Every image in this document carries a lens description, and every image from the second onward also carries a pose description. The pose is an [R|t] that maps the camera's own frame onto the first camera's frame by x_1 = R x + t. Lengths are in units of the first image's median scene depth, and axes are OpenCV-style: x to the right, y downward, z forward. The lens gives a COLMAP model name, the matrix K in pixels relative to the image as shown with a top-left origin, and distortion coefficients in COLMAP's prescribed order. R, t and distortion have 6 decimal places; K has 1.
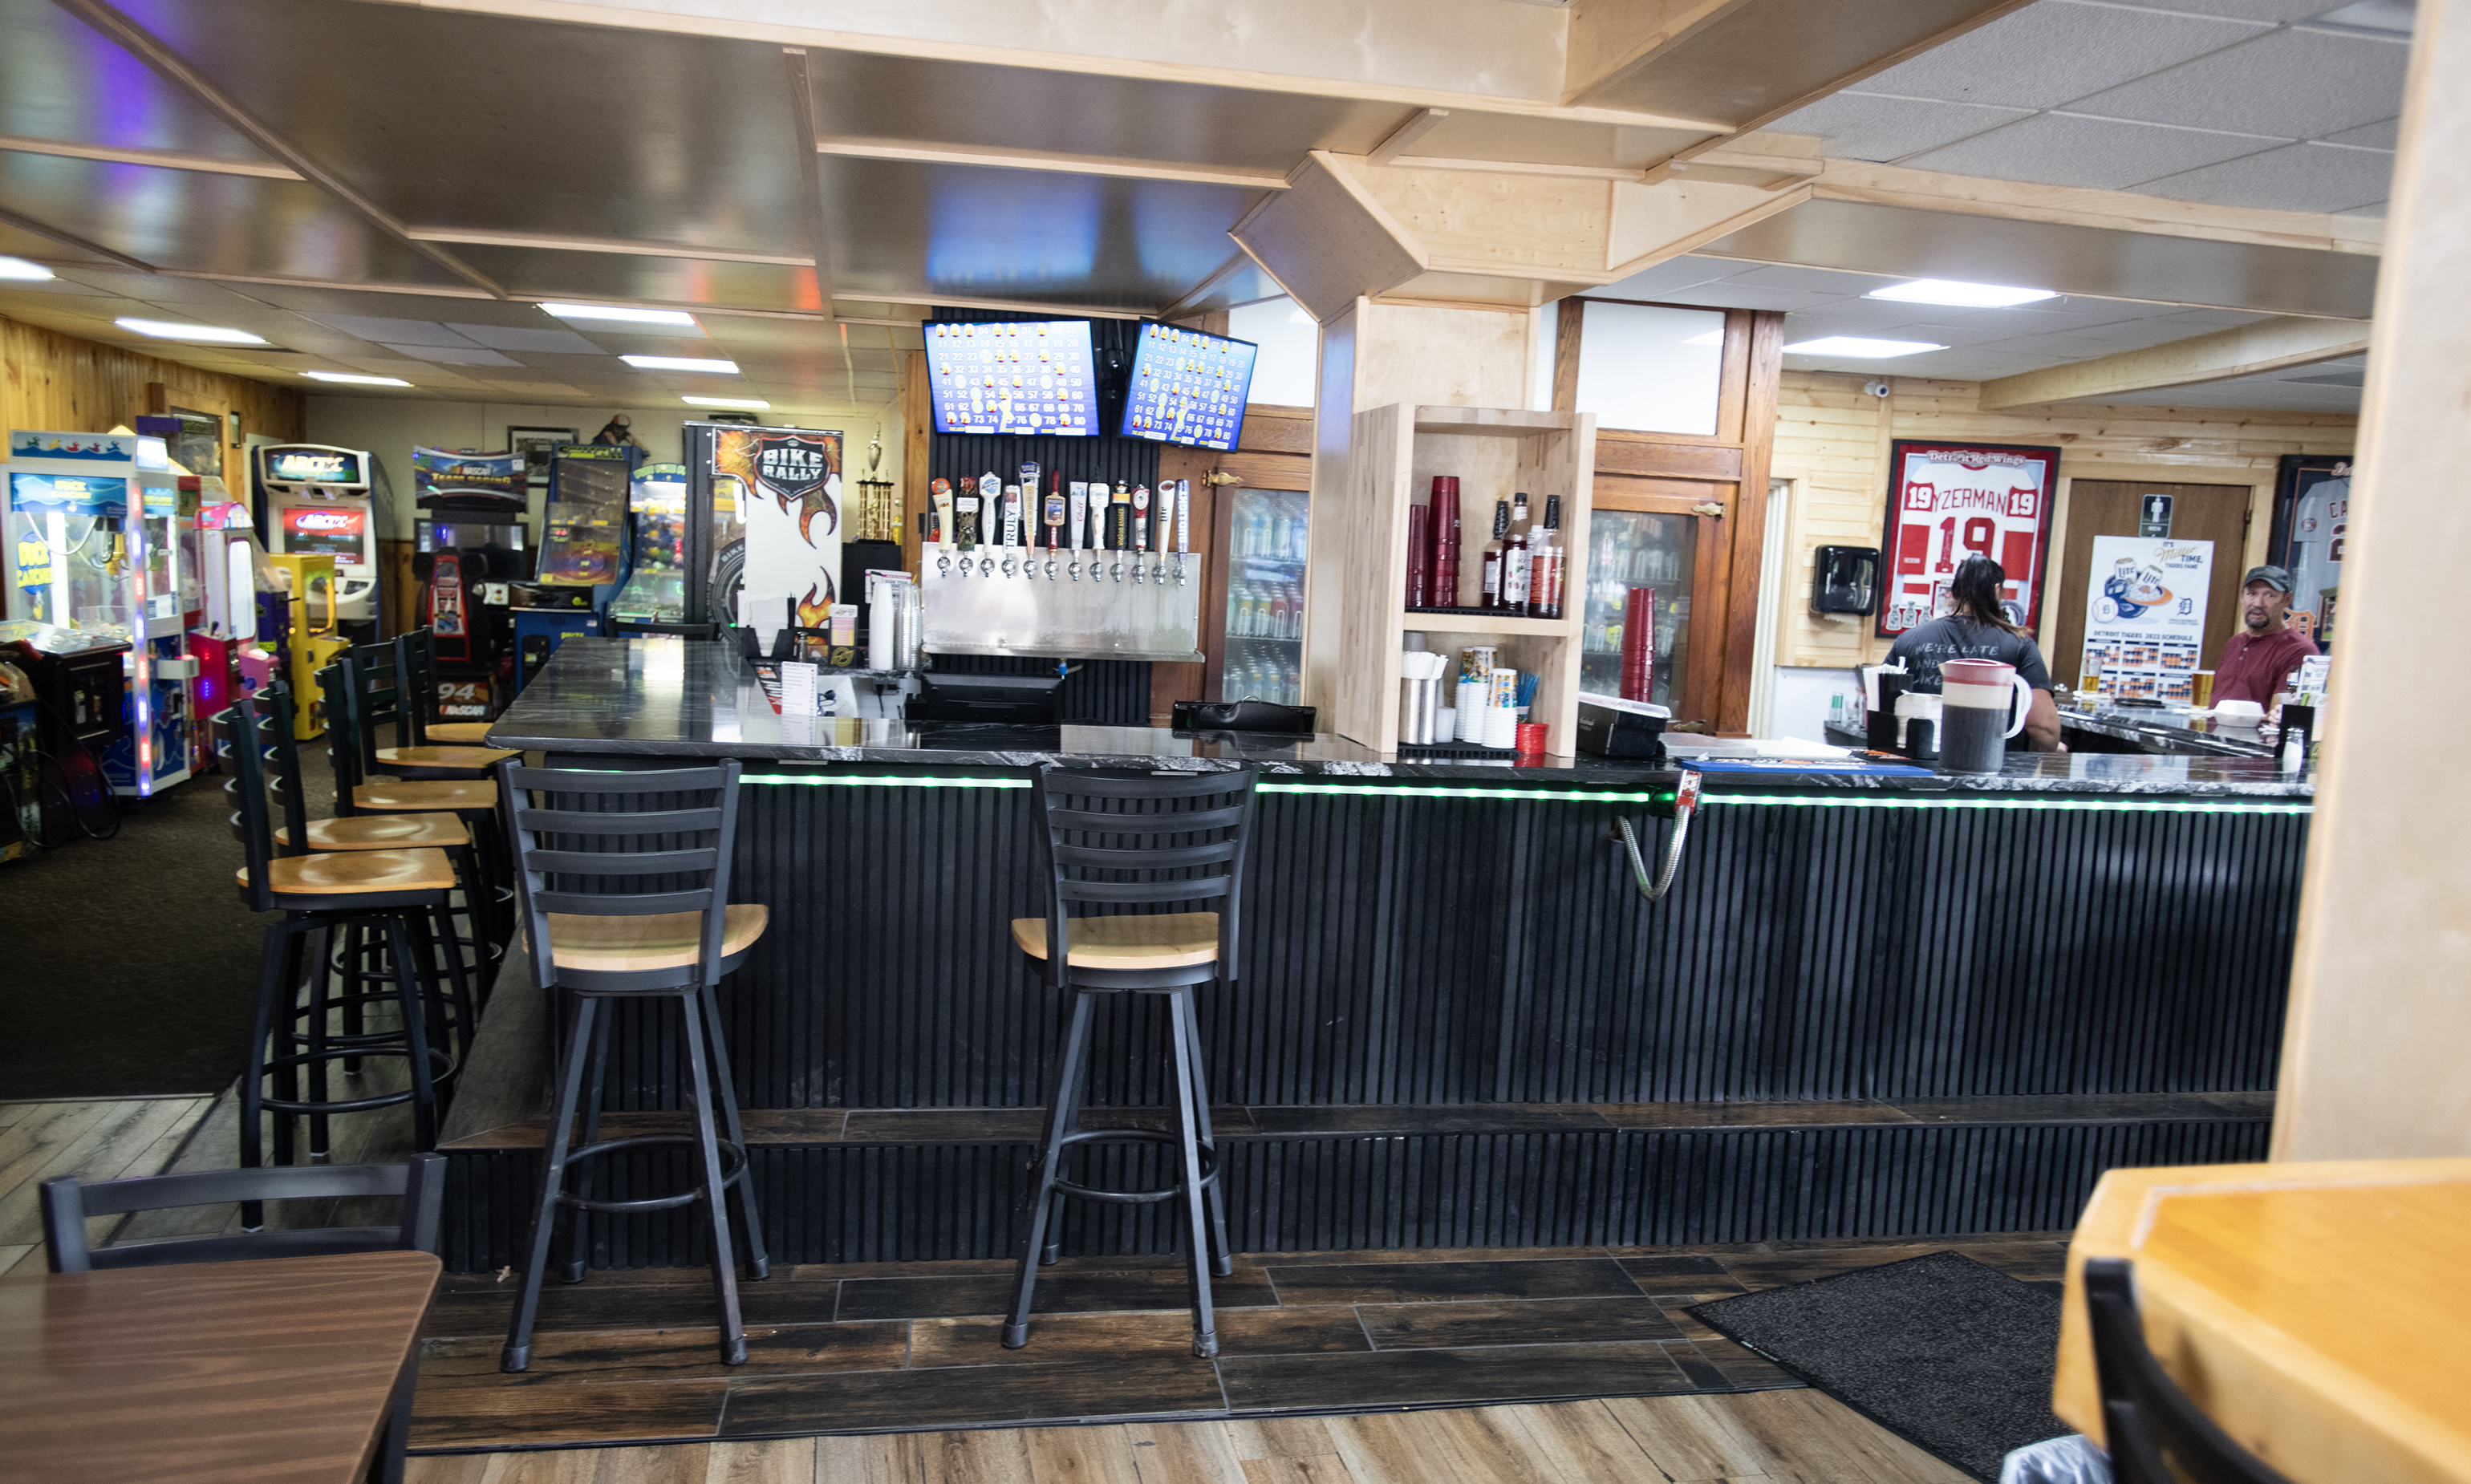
lens RADIAL K [[1588.3, 0, 1235.5], [0, 1588.3, 742.0], [0, 0, 1]] dist [-0.032098, 0.049085]
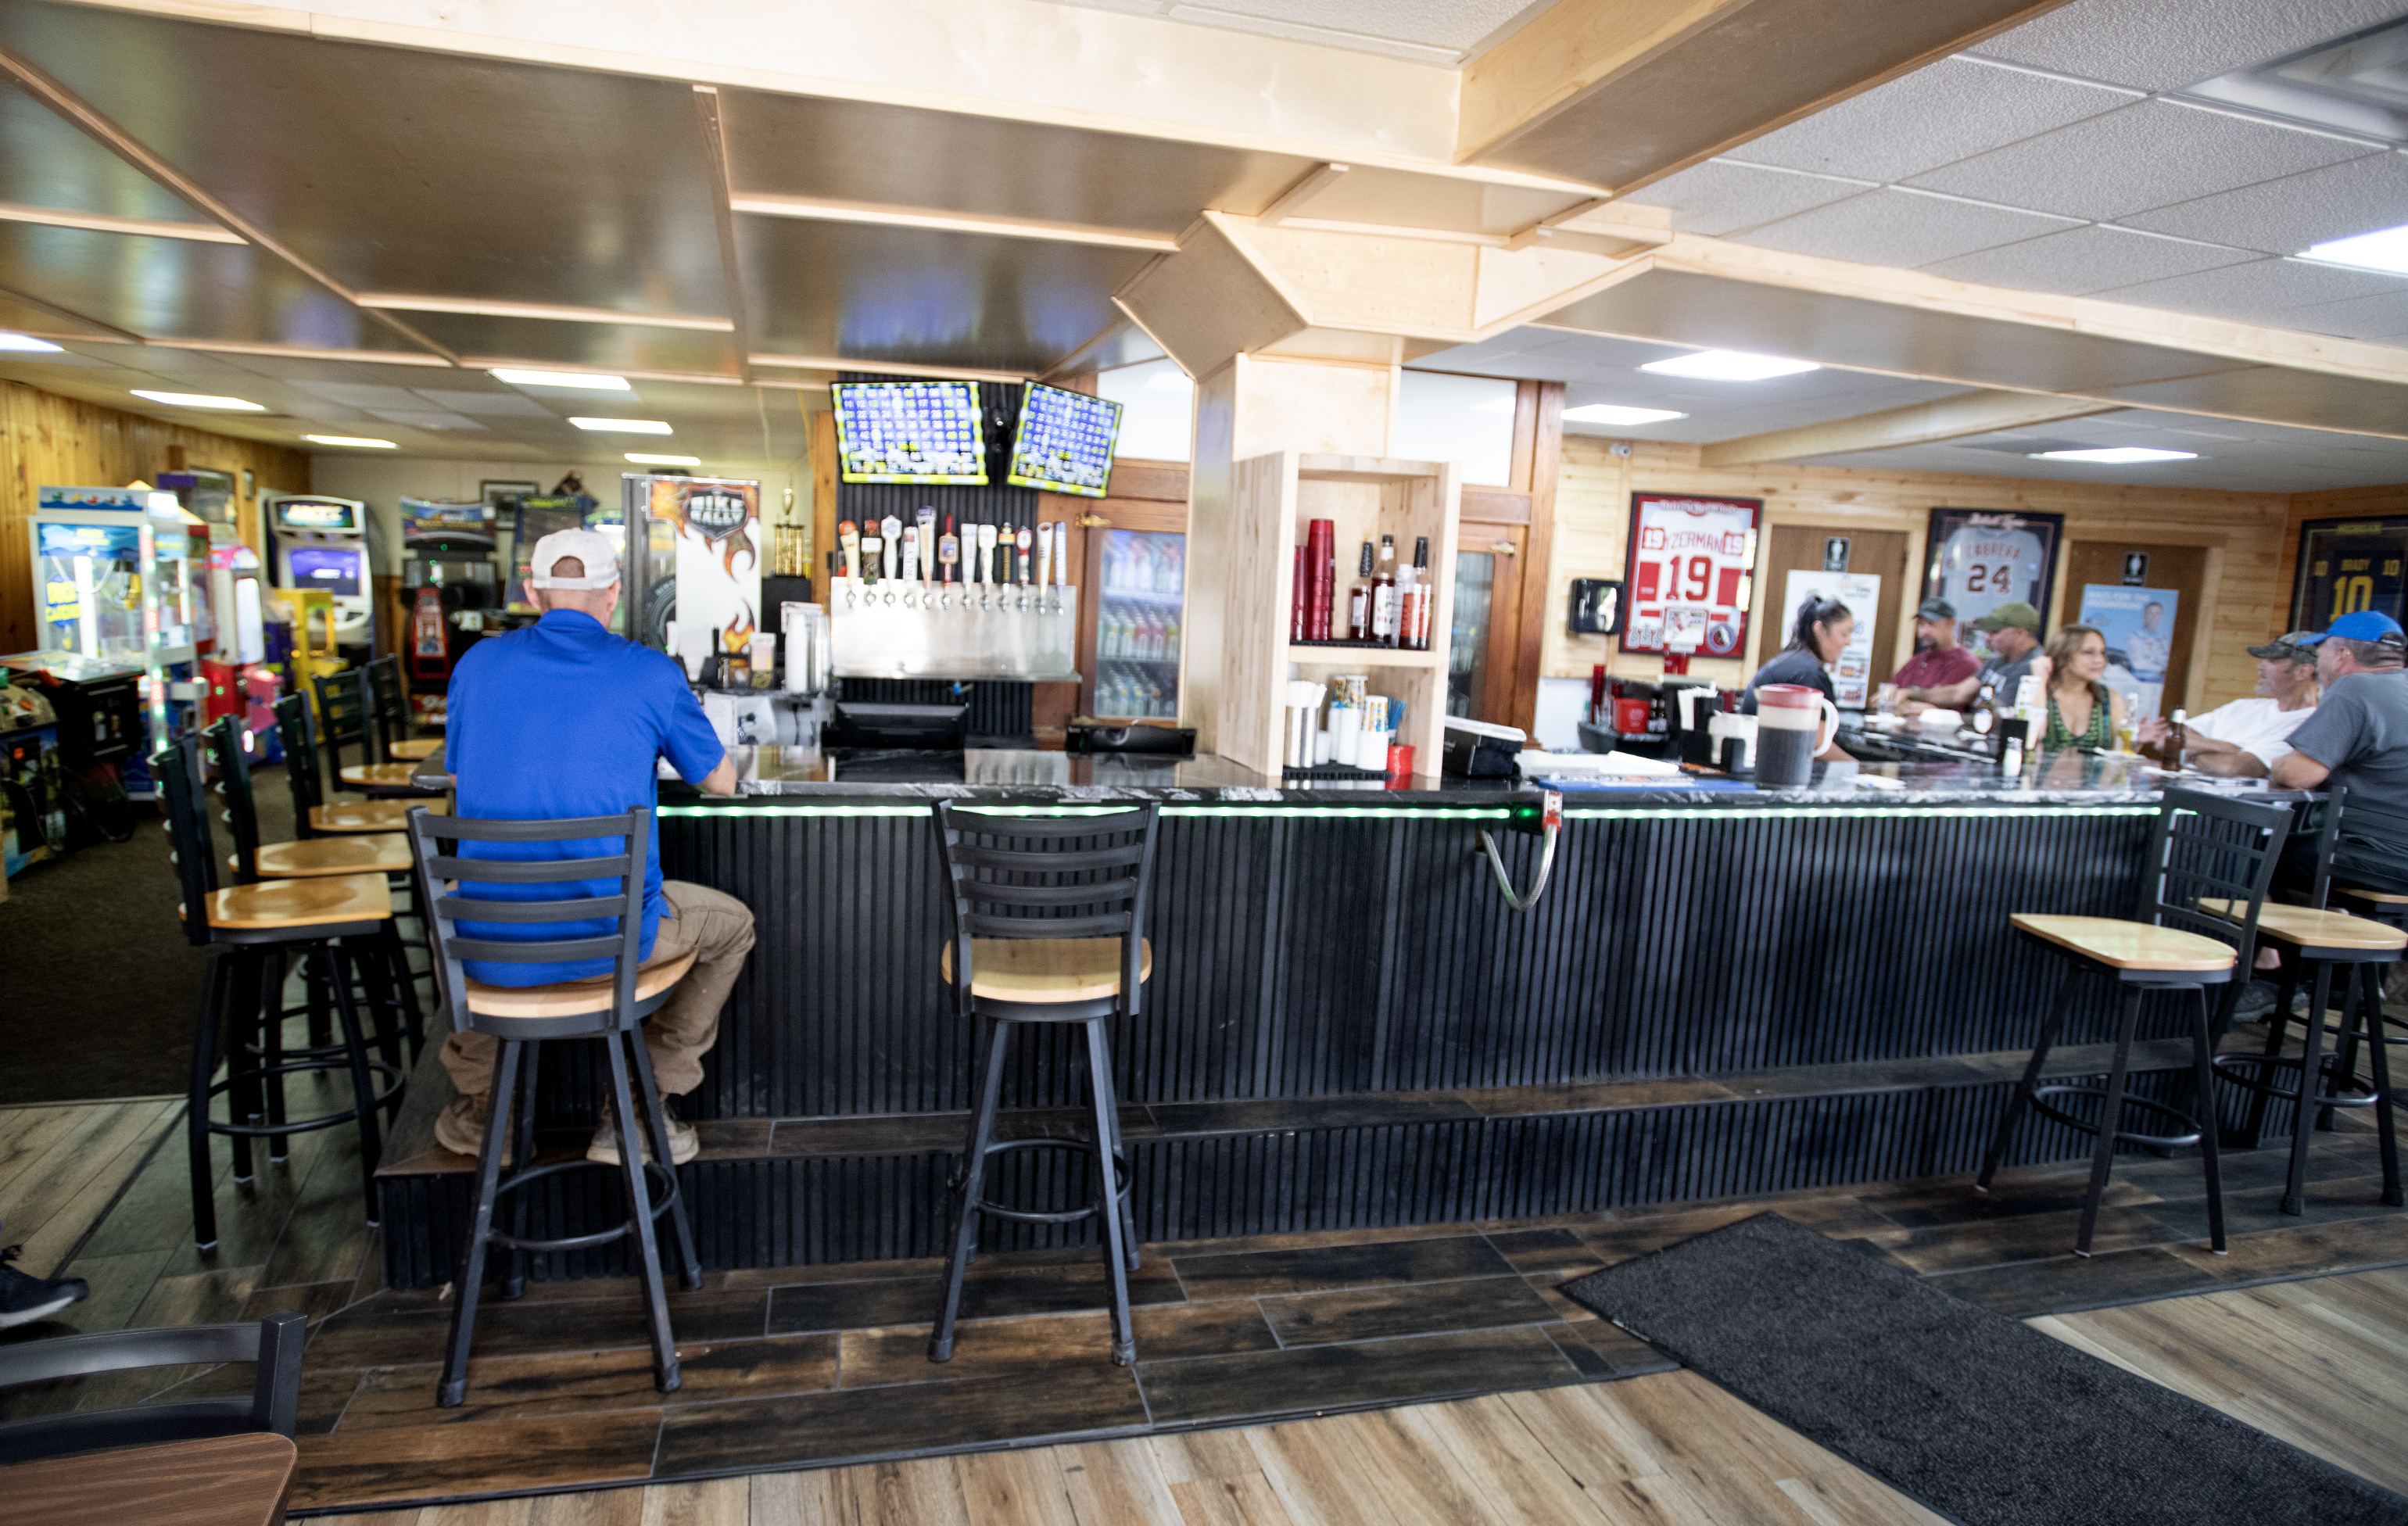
lens RADIAL K [[1207.1, 0, 1132.9], [0, 1207.1, 752.8], [0, 0, 1]] dist [-0.059496, 0.027475]
pose [[0.998495, -0.009805, 0.053960, -0.042595], [0.008474, 0.999655, 0.024858, -0.029501], [-0.054186, -0.024363, 0.998234, 0.182058]]
